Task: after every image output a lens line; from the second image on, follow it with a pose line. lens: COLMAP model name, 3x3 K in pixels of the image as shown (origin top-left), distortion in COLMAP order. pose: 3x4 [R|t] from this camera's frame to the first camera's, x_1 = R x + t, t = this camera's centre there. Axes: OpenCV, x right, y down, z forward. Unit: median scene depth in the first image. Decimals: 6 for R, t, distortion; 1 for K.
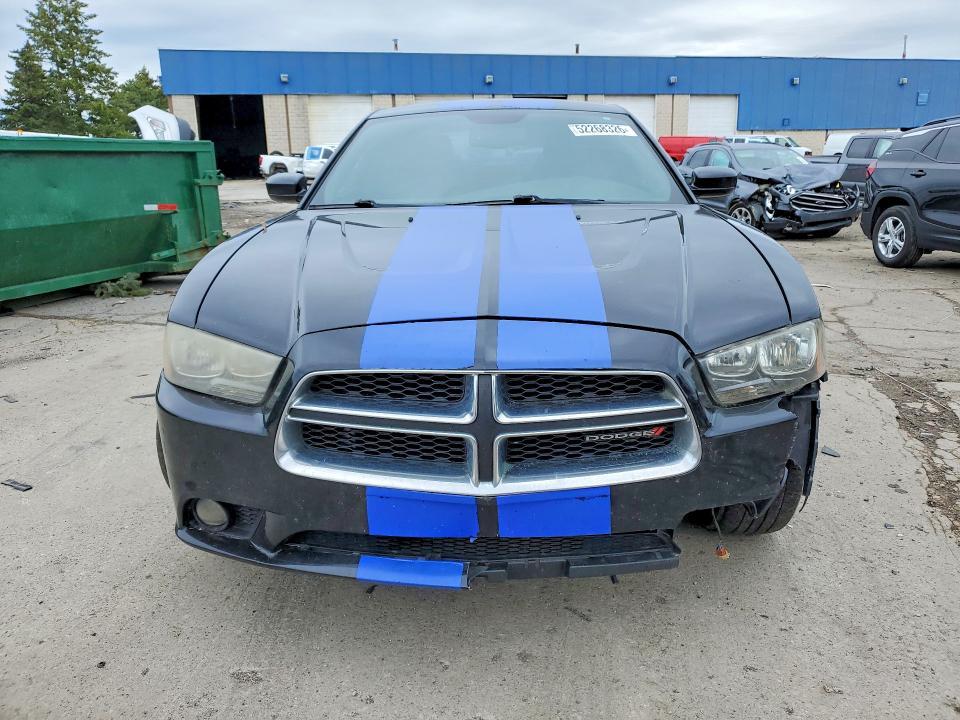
lens RADIAL K [[754.8, 0, 476.3], [0, 754.8, 358.7], [0, 0, 1]] dist [0.000408, 0.015730]
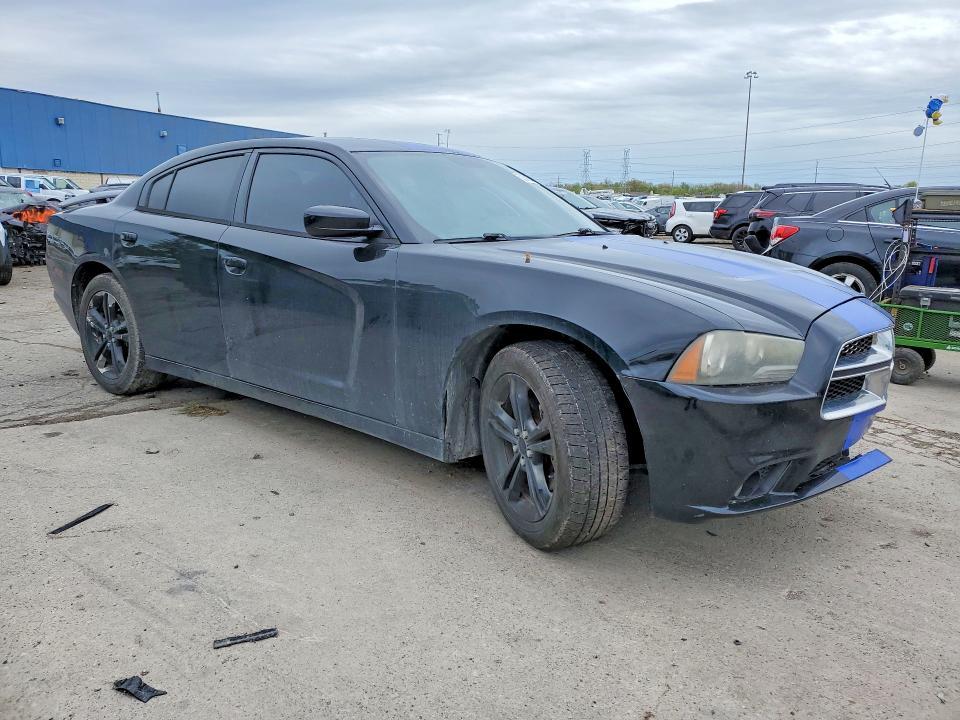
lens RADIAL K [[777.5, 0, 480.0], [0, 777.5, 360.0], [0, 0, 1]] dist [0.010574, 0.007327]
pose [[0.575757, -0.127701, 0.807586, -0.101773], [0.176844, 0.983797, 0.029486, -0.006705], [-0.798267, 0.125840, 0.589012, 0.036981]]
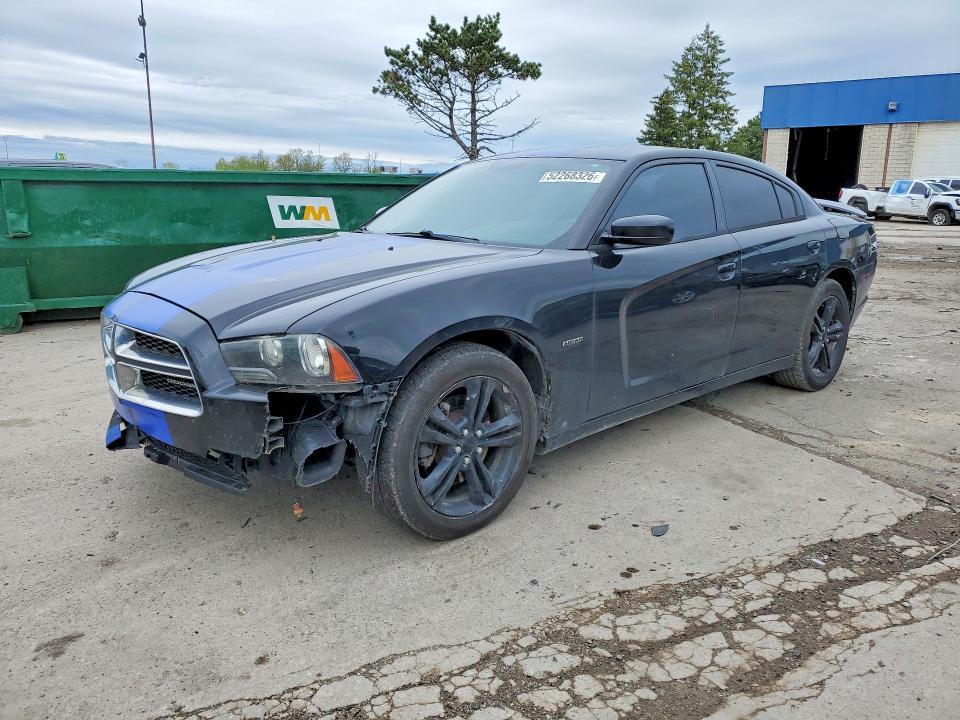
lens RADIAL K [[754.8, 0, 476.3], [0, 754.8, 358.7], [0, 0, 1]] dist [0.000408, 0.015730]
pose [[0.692938, 0.177911, -0.698702, 0.093772], [-0.204015, 0.977855, 0.046660, -0.007829], [0.691531, 0.110213, 0.713889, 0.017936]]
